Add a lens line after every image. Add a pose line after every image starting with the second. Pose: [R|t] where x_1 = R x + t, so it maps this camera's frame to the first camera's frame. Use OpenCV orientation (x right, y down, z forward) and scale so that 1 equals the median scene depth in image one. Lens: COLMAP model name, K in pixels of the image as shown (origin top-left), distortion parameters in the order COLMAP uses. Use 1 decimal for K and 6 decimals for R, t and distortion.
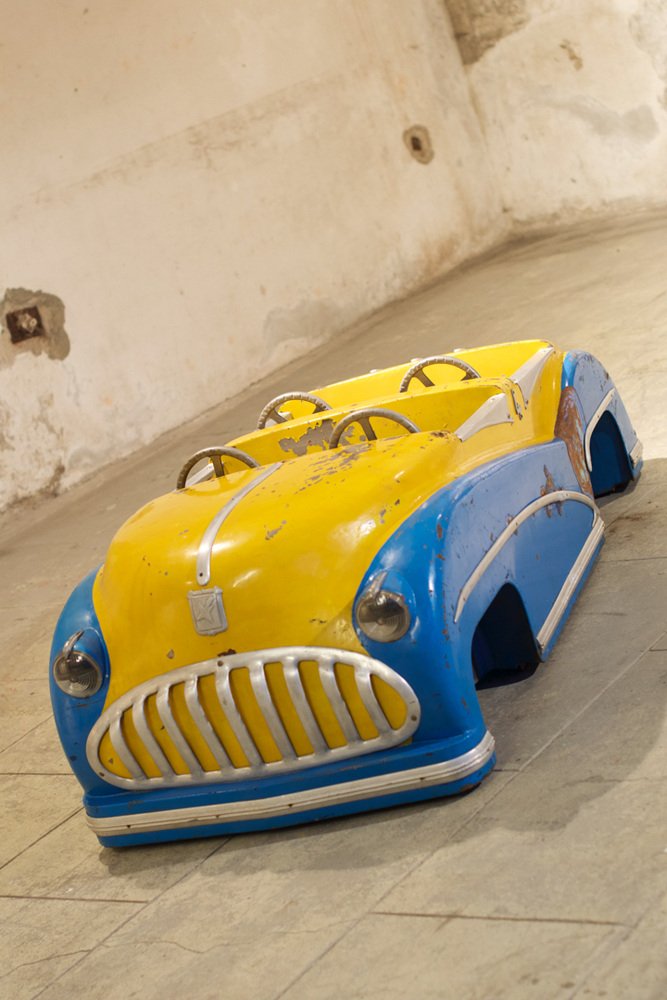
lens RADIAL K [[2207.8, 0, 333.5], [0, 2207.8, 500.0], [0, 0, 1]] dist [-0.131834, -0.298022]
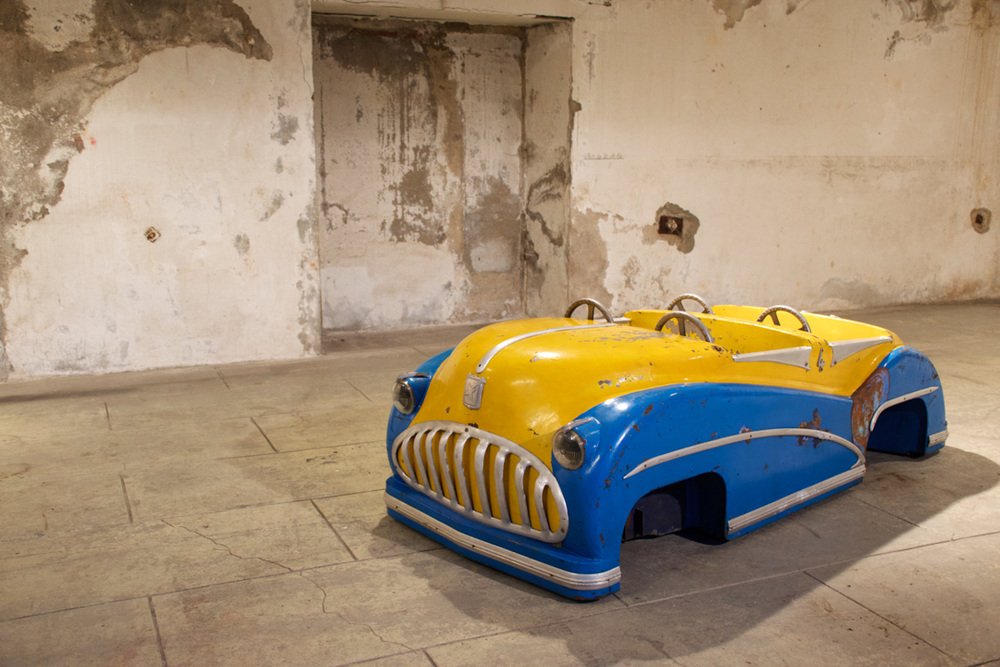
lens RADIAL K [[1017.4, 0, 501.1], [0, 1017.4, 341.5], [0, 0, 1]] dist [-0.055235, 0.222320]
pose [[0.823770, 0.391267, -0.410260, 0.111653], [-0.384448, 0.917385, 0.102974, -0.027395], [0.416657, 0.072897, 0.906136, 0.231549]]
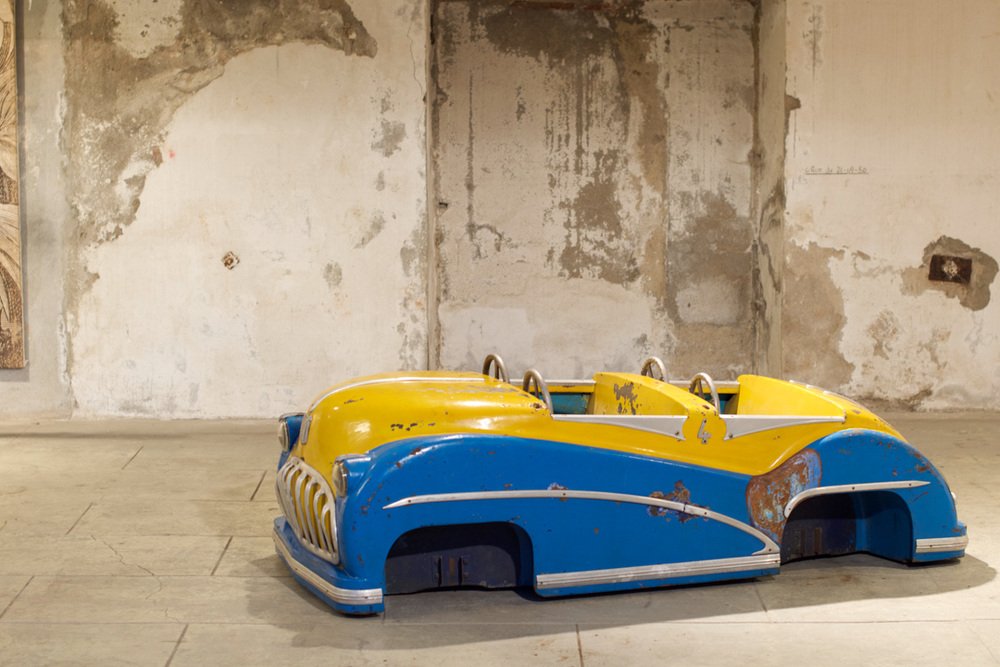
lens RADIAL K [[2207.8, 0, 500.0], [0, 2207.8, 333.5], [0, 0, 1]] dist [-0.131834, -0.298022]
pose [[0.563983, 0.403367, -0.720568, 0.589547], [-0.377622, 0.901982, 0.209358, -0.204640], [0.734387, 0.154028, 0.661023, 0.044429]]
